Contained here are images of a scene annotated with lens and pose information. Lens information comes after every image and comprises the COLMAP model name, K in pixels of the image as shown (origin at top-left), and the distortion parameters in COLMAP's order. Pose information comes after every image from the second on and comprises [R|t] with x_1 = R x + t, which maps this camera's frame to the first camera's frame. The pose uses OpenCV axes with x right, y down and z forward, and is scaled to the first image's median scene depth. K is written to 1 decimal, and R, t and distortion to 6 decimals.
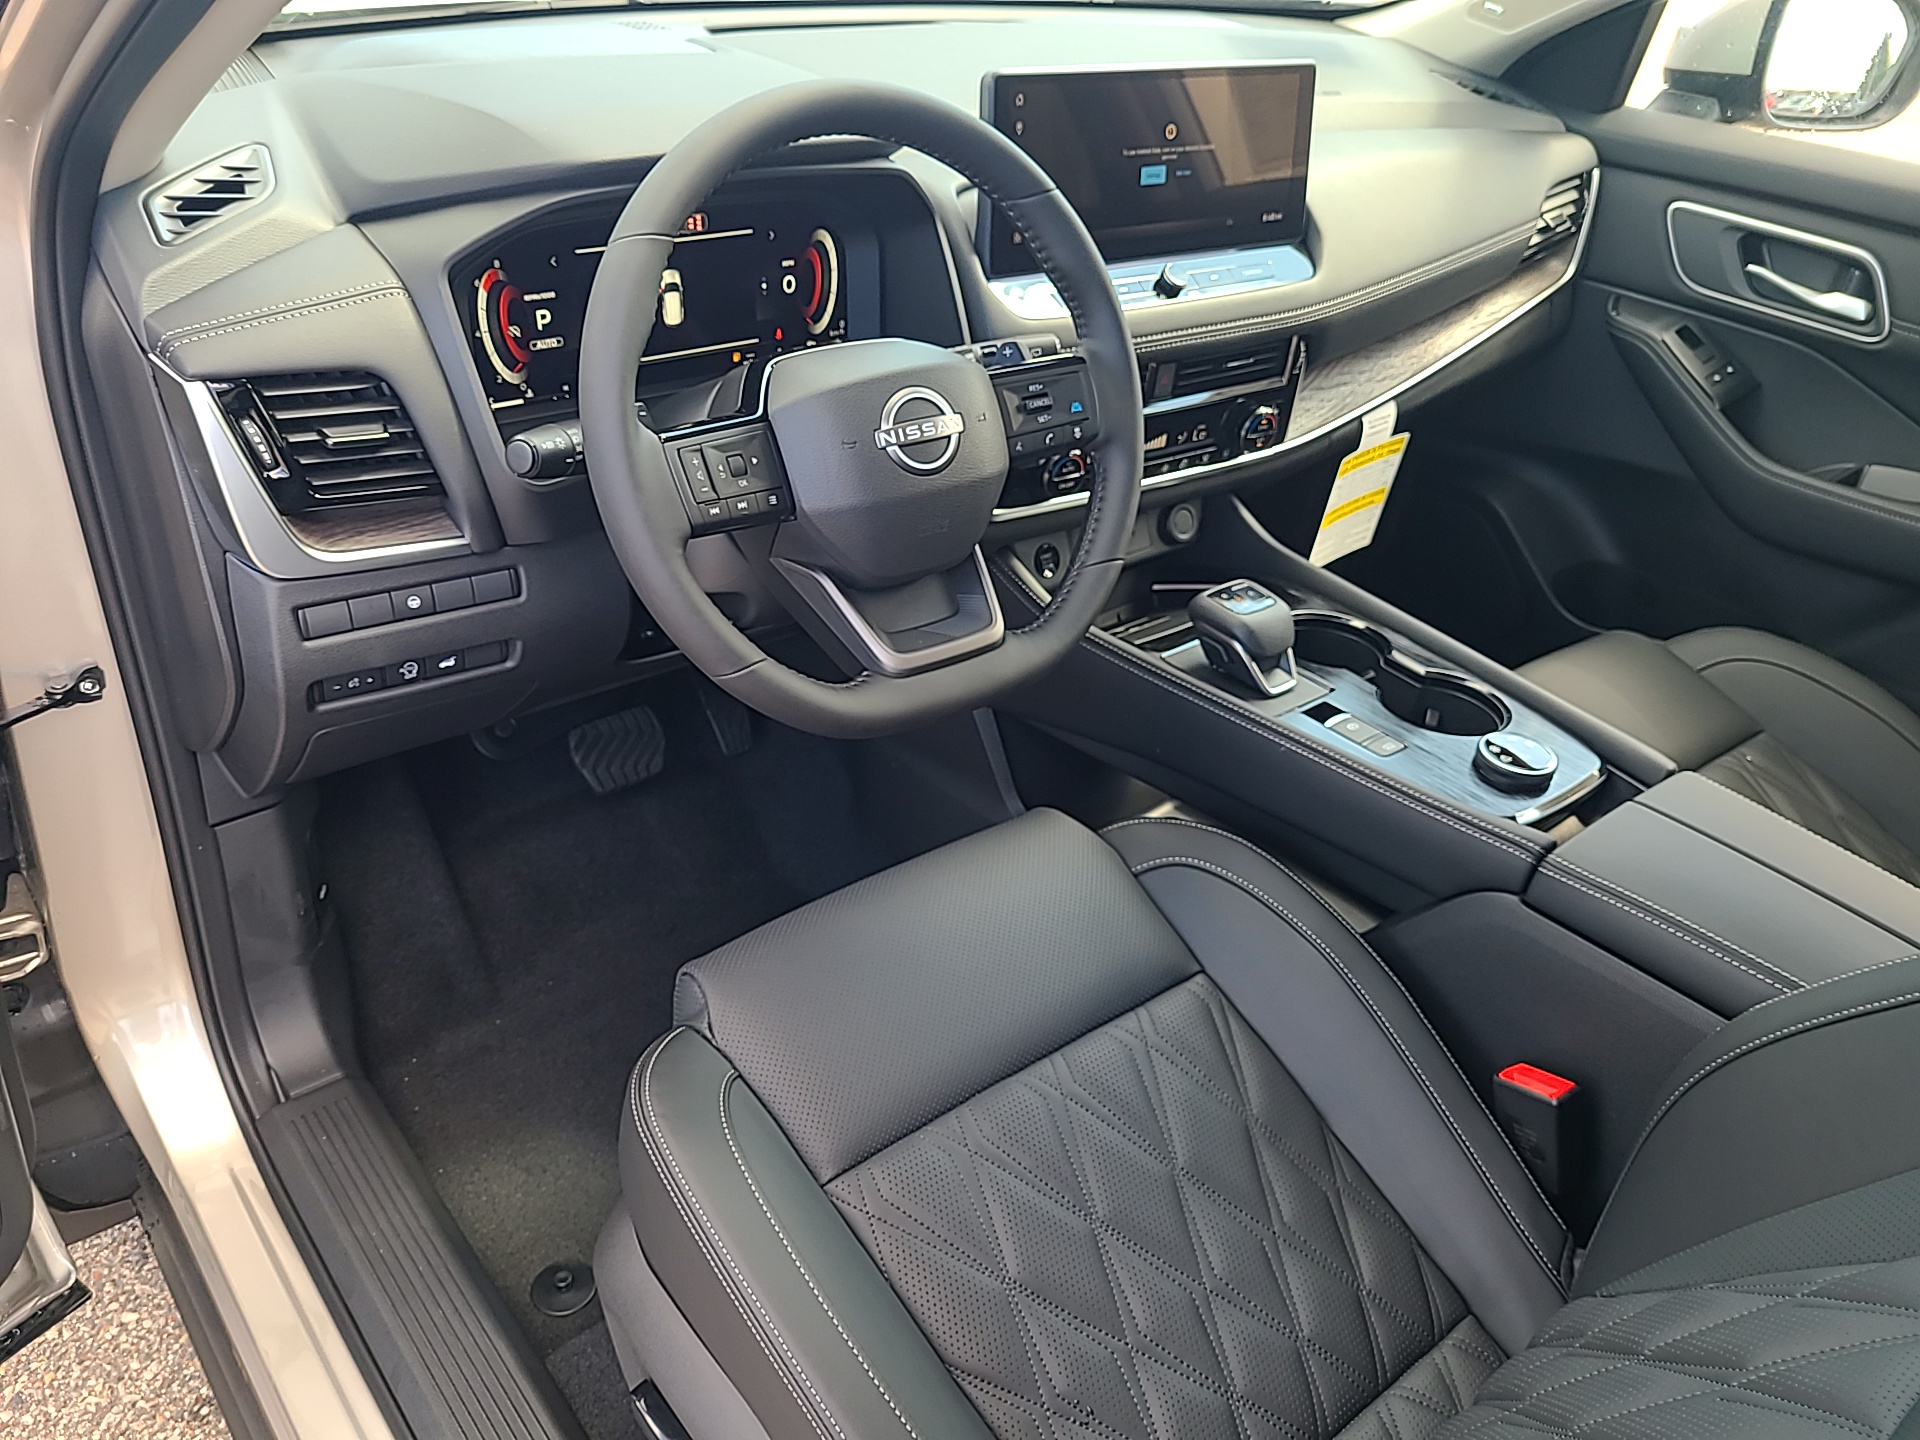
lens RADIAL K [[1443.3, 0, 890.5], [0, 1443.3, 754.1], [0, 0, 1]] dist [0.006423, 0.001317]
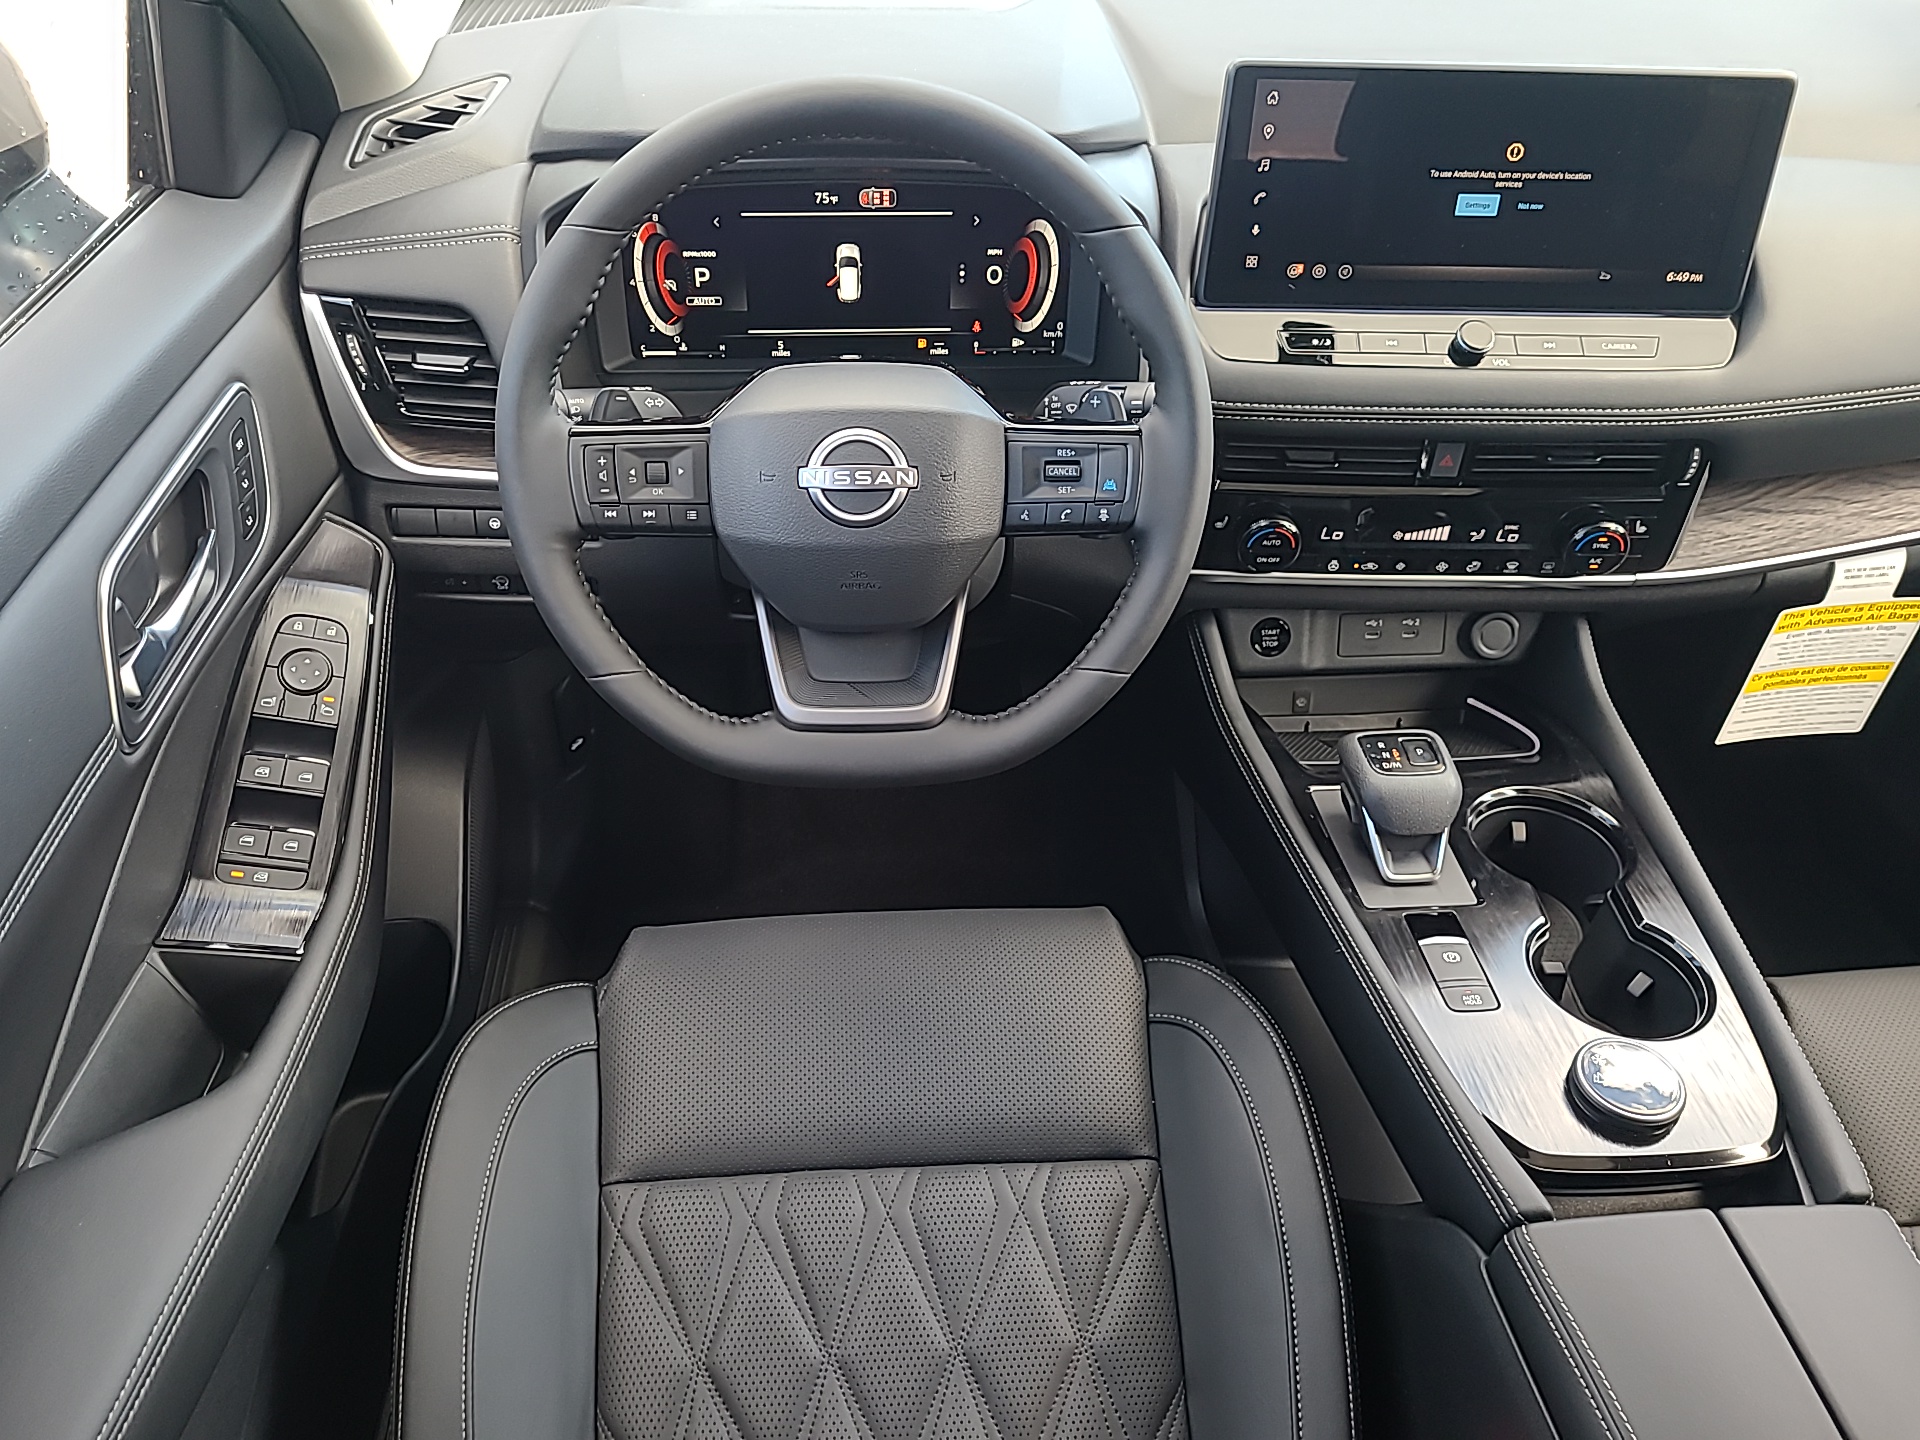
lens RADIAL K [[1440.6, 0, 941.7], [0, 1440.6, 741.6], [0, 0, 1]] dist [0.015619, -0.002626]
pose [[0.828061, 0.310087, -0.467077, 0.465197], [-0.276392, 0.950629, 0.141108, -0.180836], [0.487773, 0.012251, 0.872885, 0.208126]]
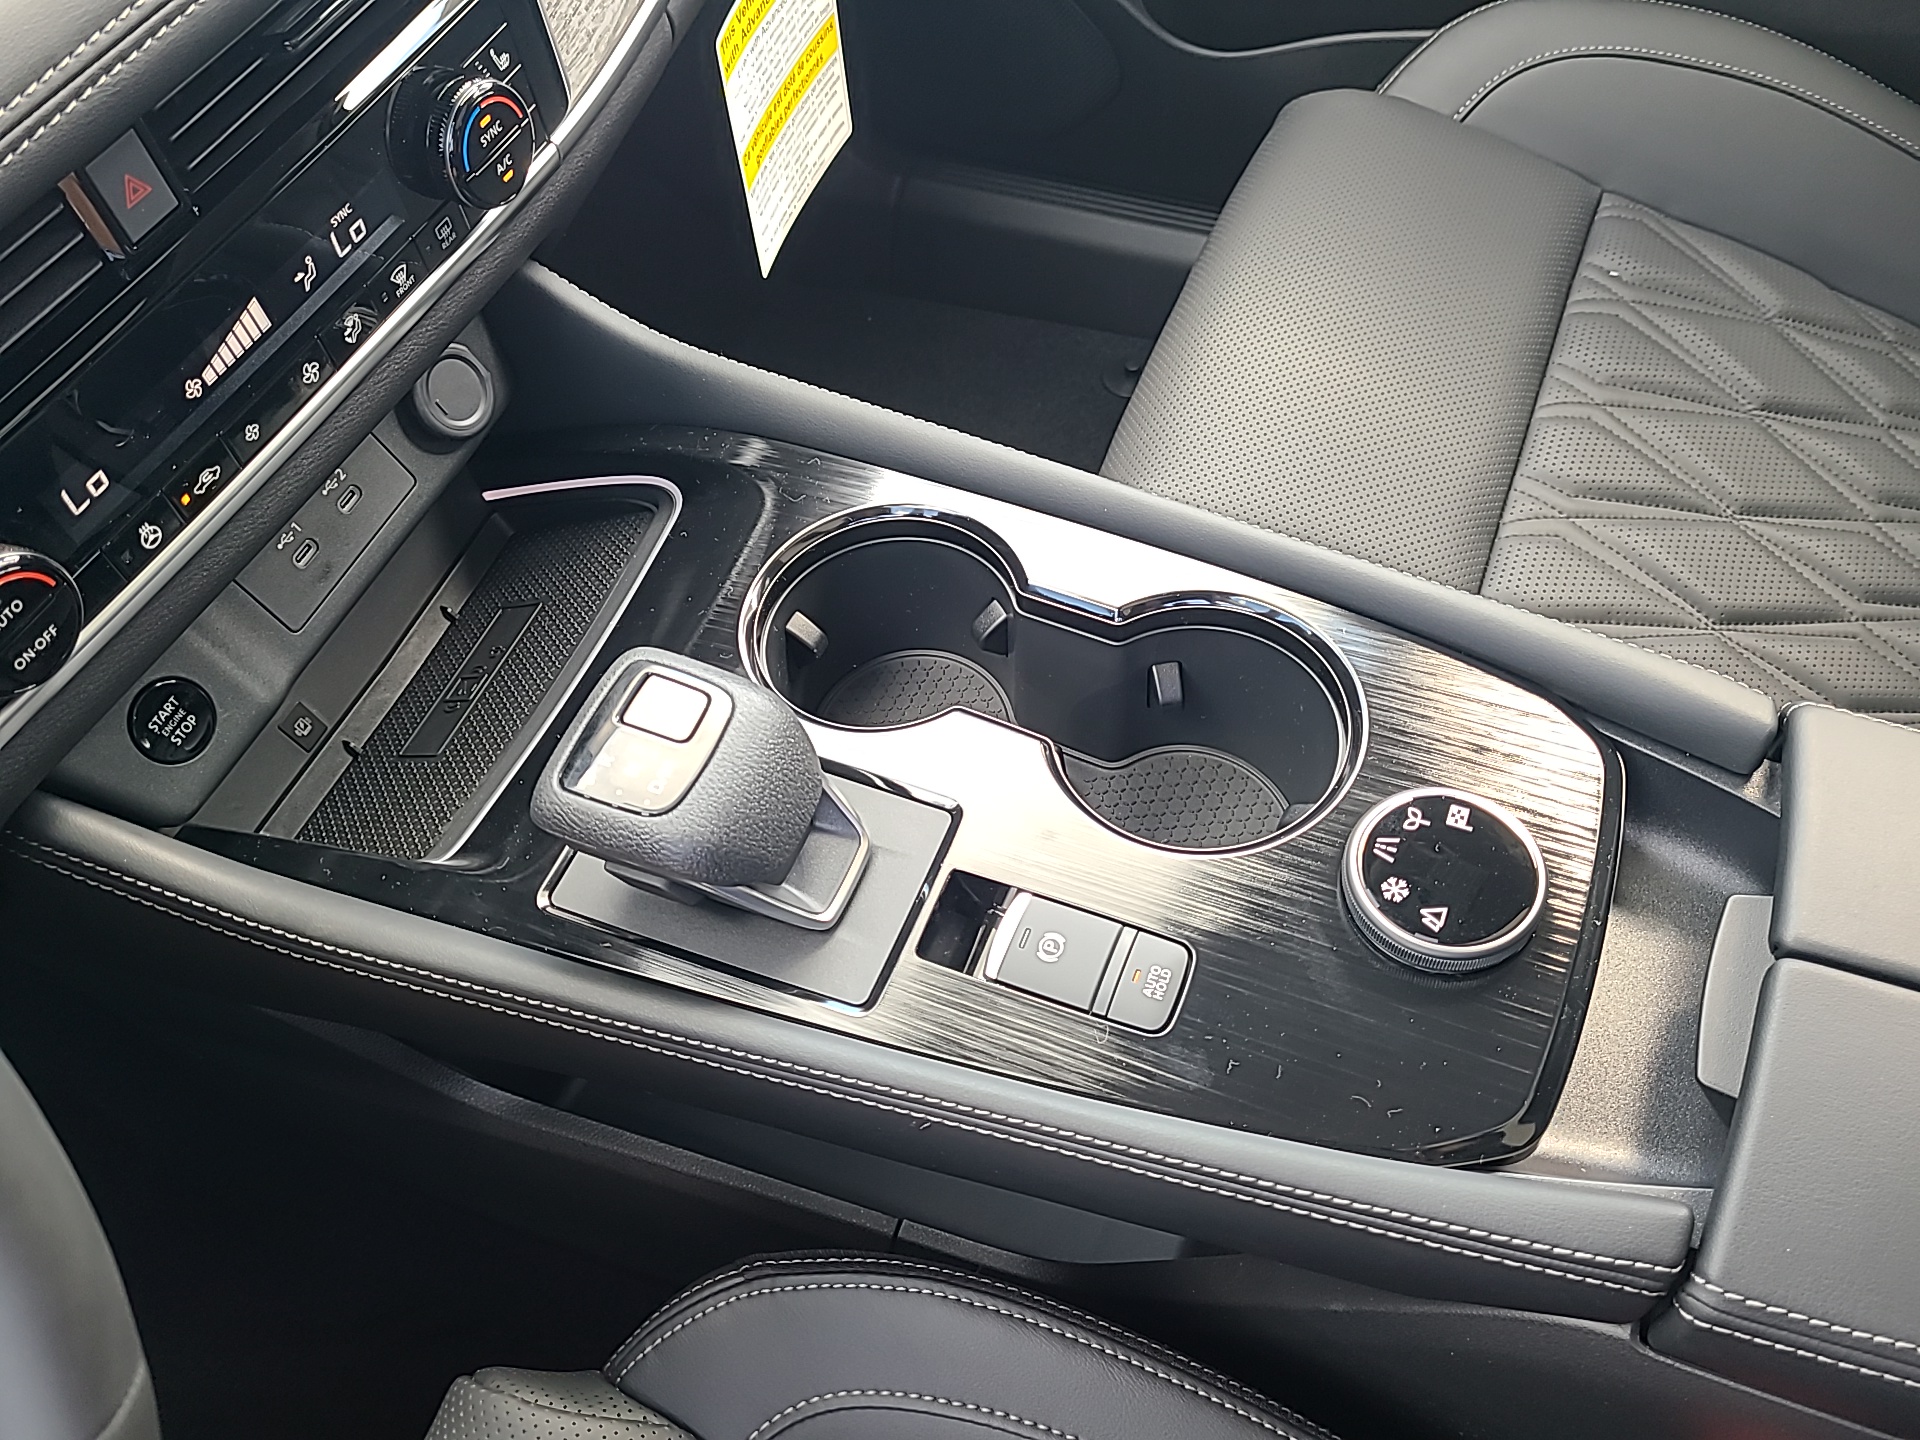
lens RADIAL K [[1470.2, 0, 933.1], [0, 1470.2, 741.2], [0, 0, 1]] dist [0.004851, -0.007546]
pose [[0.863169, -0.489989, 0.121860, 0.301573], [0.404997, 0.816016, 0.412426, -0.270468], [-0.301524, -0.306641, 0.902804, 0.729515]]
